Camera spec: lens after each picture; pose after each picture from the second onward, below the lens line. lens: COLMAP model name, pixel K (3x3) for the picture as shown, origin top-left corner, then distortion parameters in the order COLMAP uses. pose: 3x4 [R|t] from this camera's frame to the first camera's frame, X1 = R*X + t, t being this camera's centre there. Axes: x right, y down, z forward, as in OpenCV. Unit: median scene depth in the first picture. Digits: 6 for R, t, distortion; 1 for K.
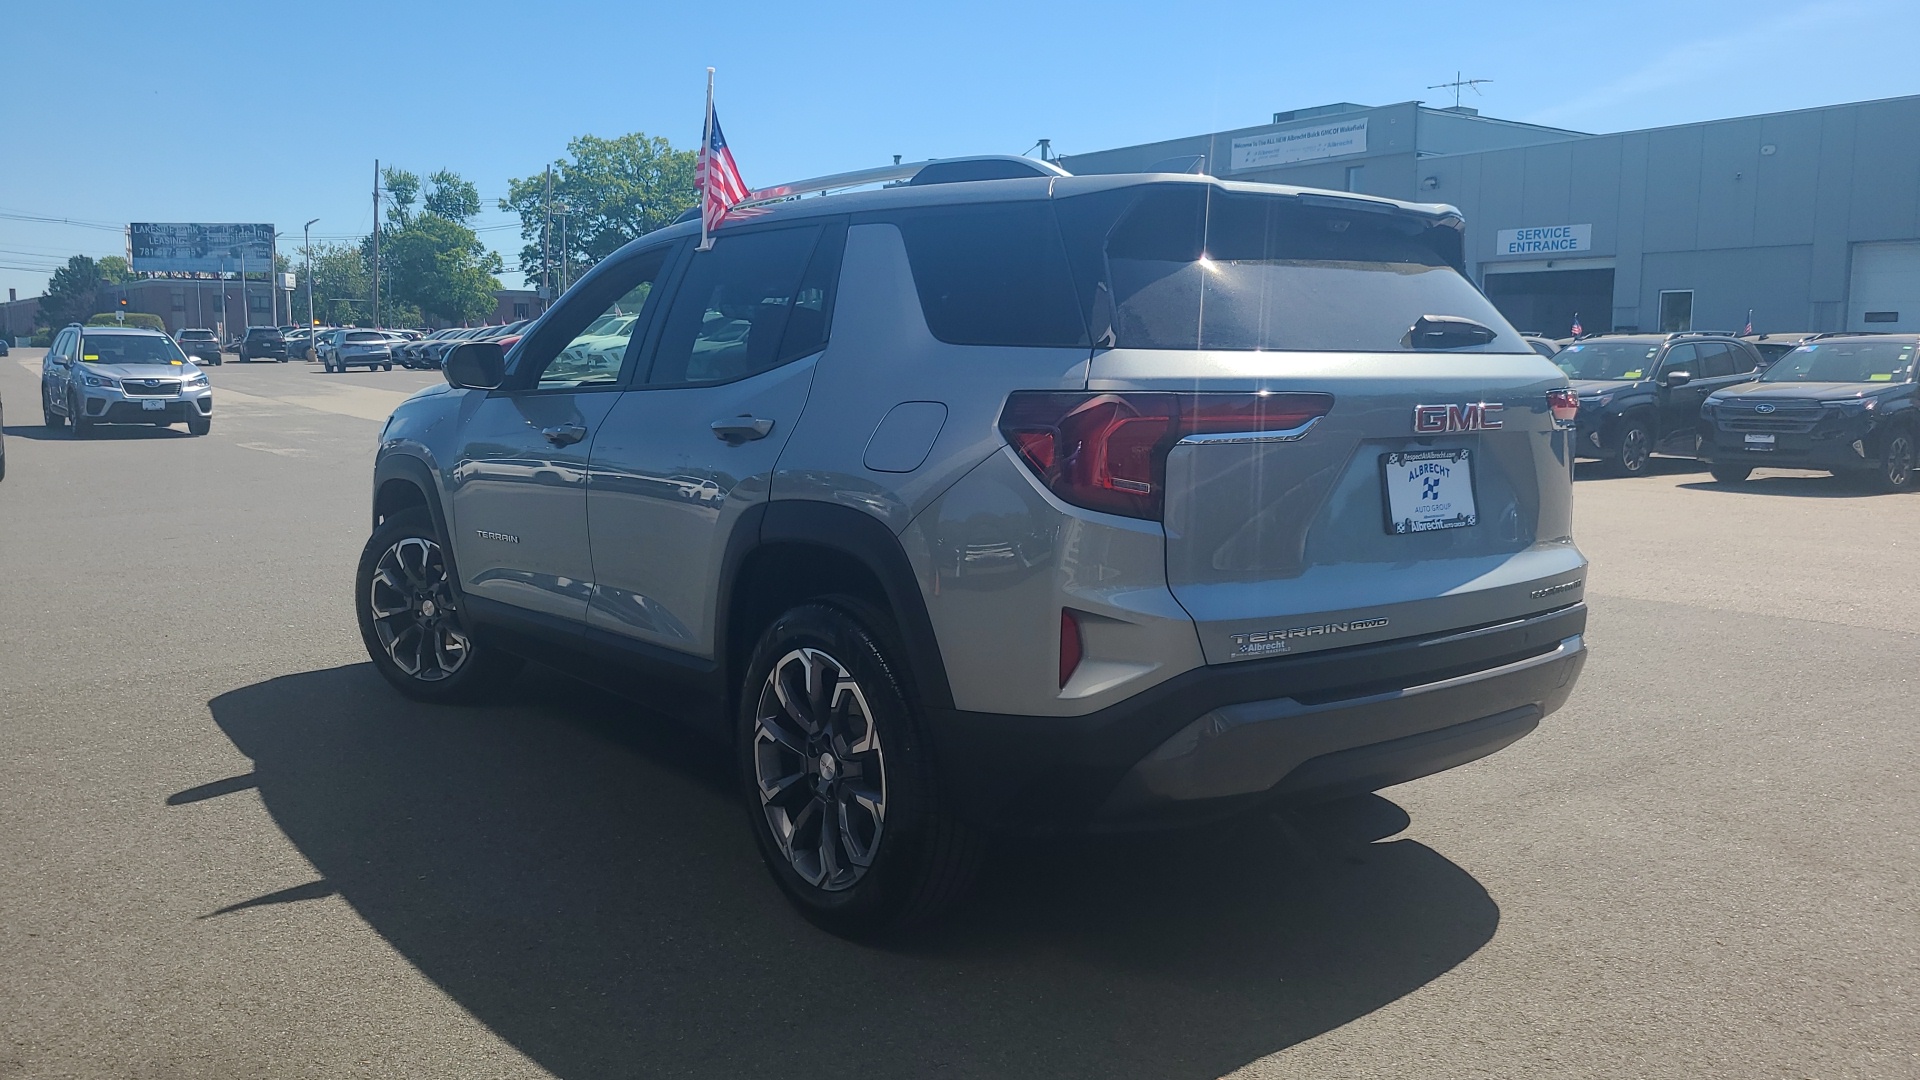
lens RADIAL K [[1434.0, 0, 957.9], [0, 1434.0, 542.9], [0, 0, 1]] dist [0.052427, -0.031805]
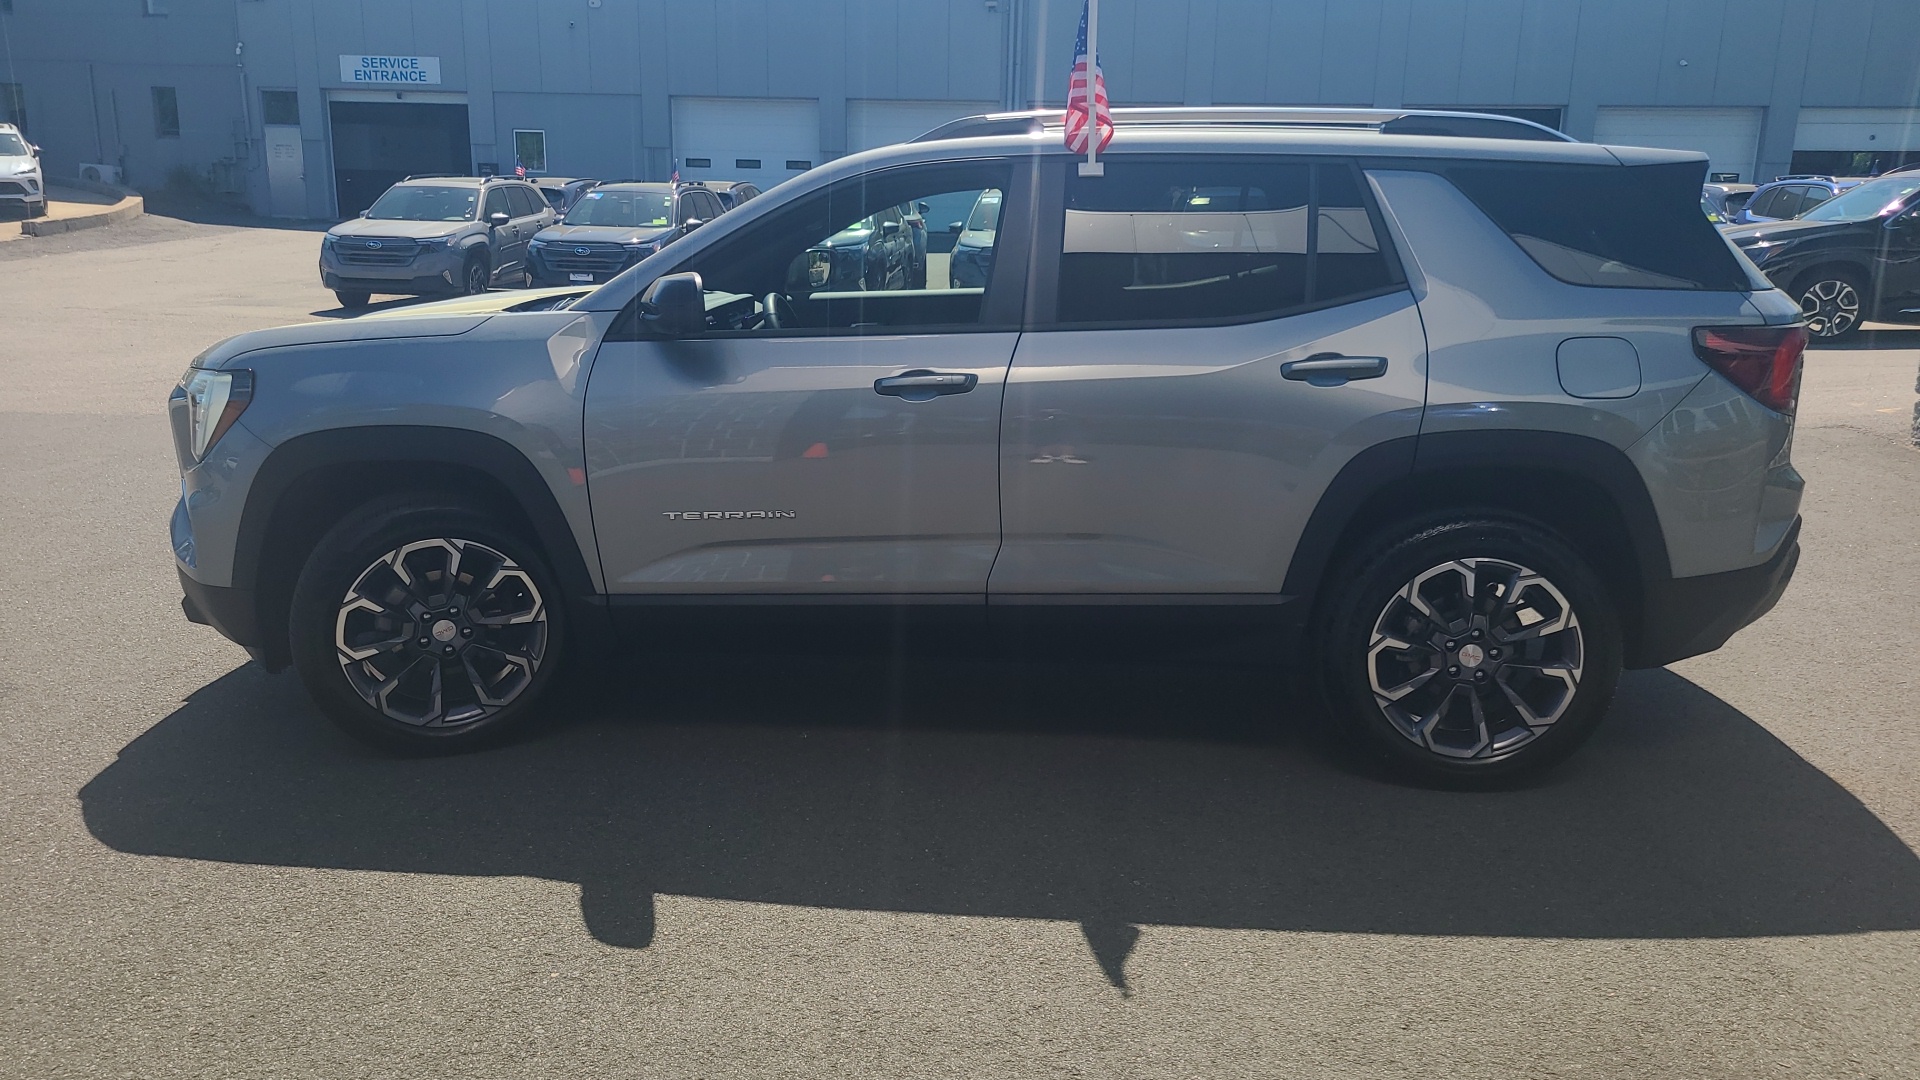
lens RADIAL K [[1434.0, 0, 950.9], [0, 1434.0, 543.7], [0, 0, 1]] dist [0.052427, -0.031805]
pose [[0.667821, -0.172225, 0.724123, -0.111239], [0.085695, 0.984184, 0.155046, -0.013903], [-0.739372, -0.041489, 0.672017, 0.049641]]
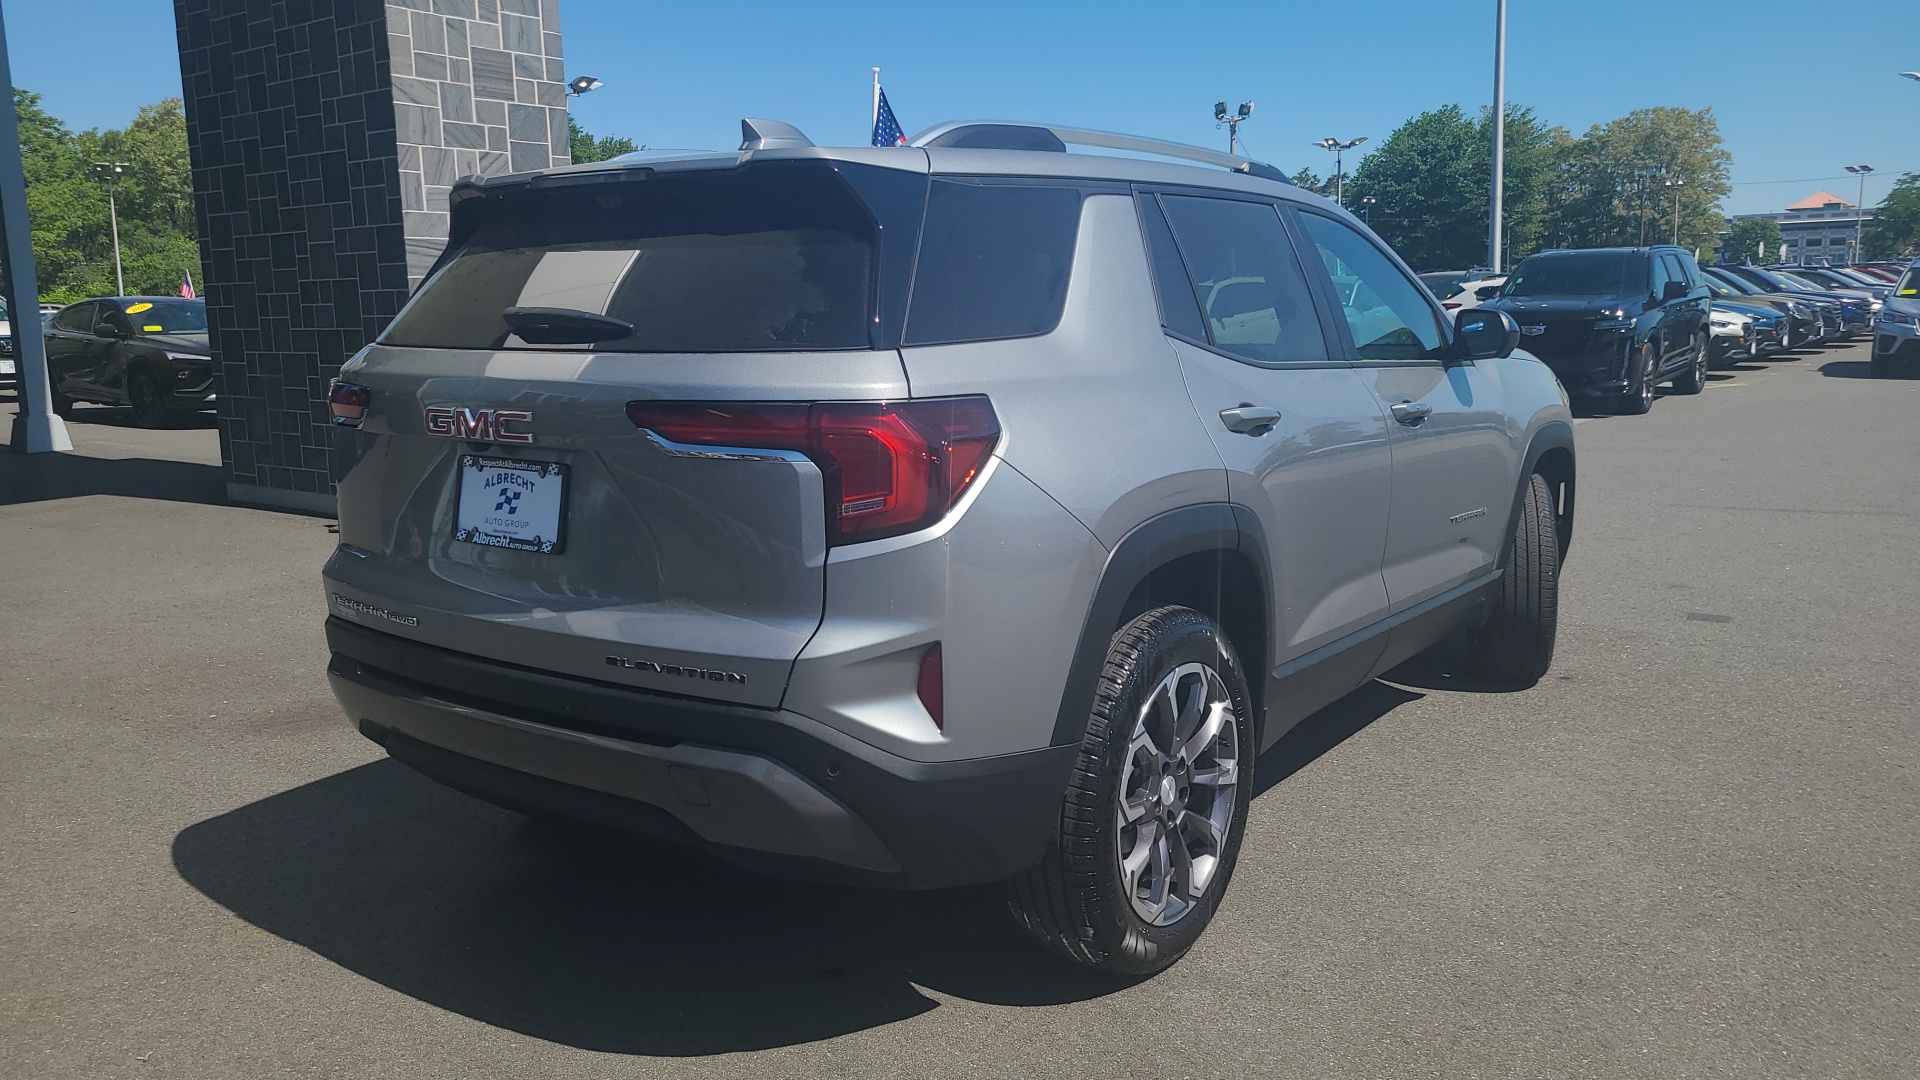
lens RADIAL K [[1434.0, 0, 944.2], [0, 1434.0, 546.4], [0, 0, 1]] dist [0.052427, -0.031805]
pose [[0.268772, 0.155180, -0.950621, 0.109649], [-0.105706, 0.985728, 0.131024, -0.013611], [0.957386, 0.065271, 0.281339, 0.088072]]
